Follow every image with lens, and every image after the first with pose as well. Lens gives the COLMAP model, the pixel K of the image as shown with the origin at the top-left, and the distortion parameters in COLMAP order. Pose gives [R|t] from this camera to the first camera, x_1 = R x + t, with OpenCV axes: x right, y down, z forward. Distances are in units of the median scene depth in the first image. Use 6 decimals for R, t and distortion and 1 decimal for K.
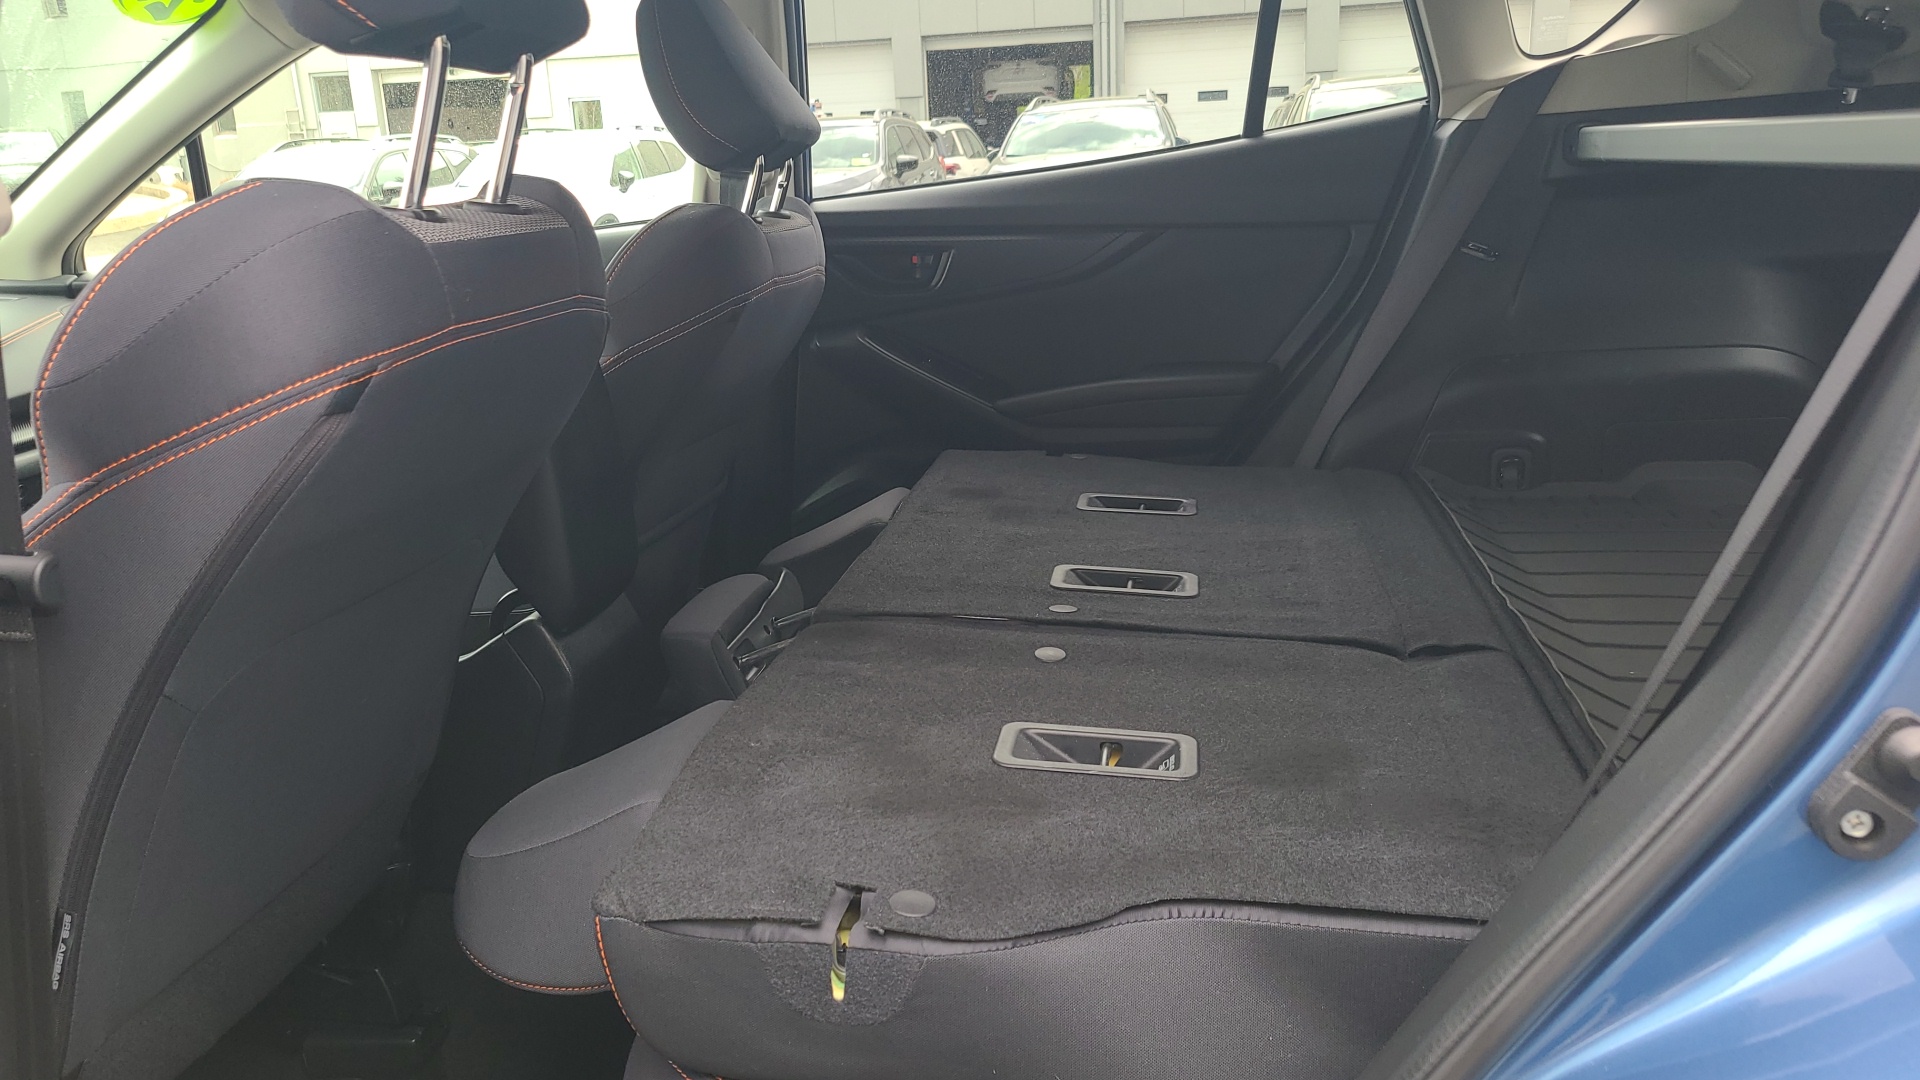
lens RADIAL K [[1414.4, 0, 947.5], [0, 1414.4, 540.7], [0, 0, 1]] dist [0.051520, -0.034902]
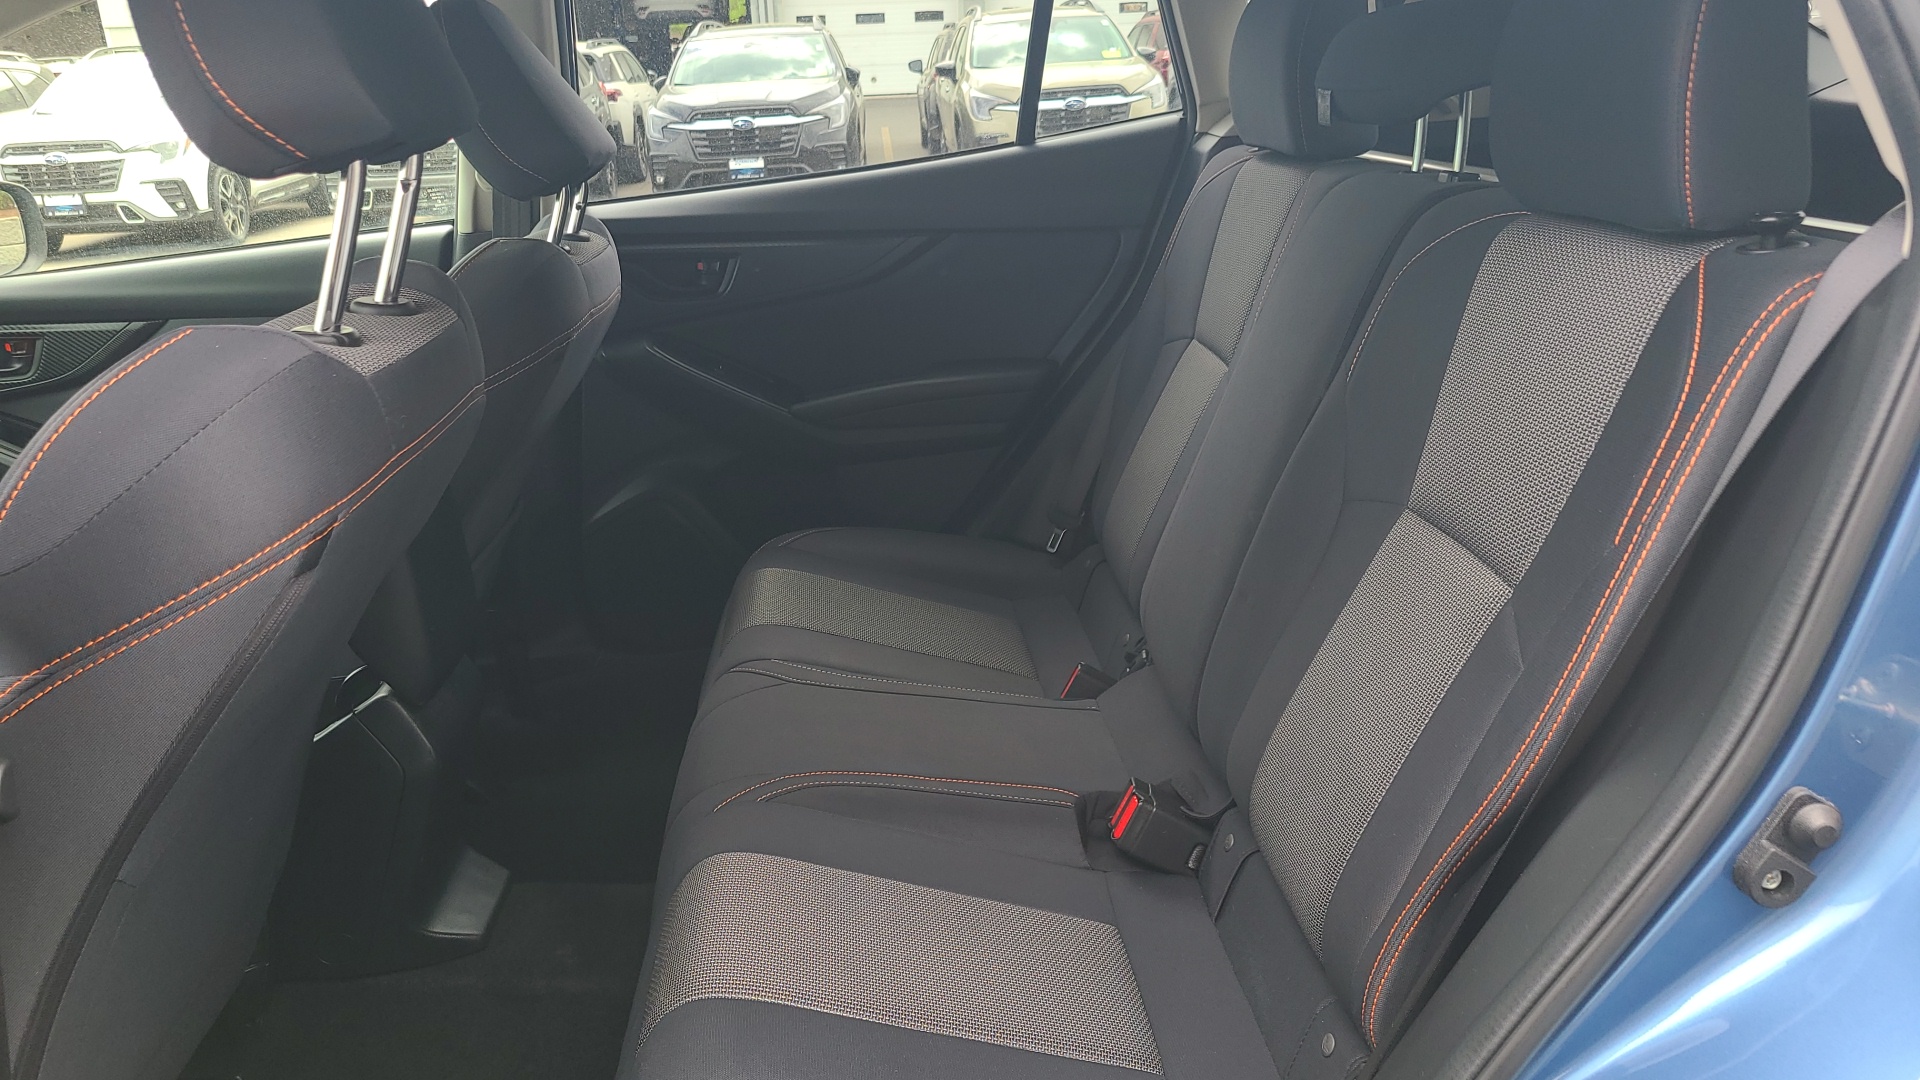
lens RADIAL K [[1415.3, 0, 960.0], [0, 1415.3, 540.0], [0, 0, 1]] dist [0.065614, -0.064796]
pose [[0.969610, -0.068452, 0.234883, -0.103825], [0.055113, 0.996497, 0.062899, -0.067486], [-0.238366, -0.048042, 0.969987, -0.014659]]
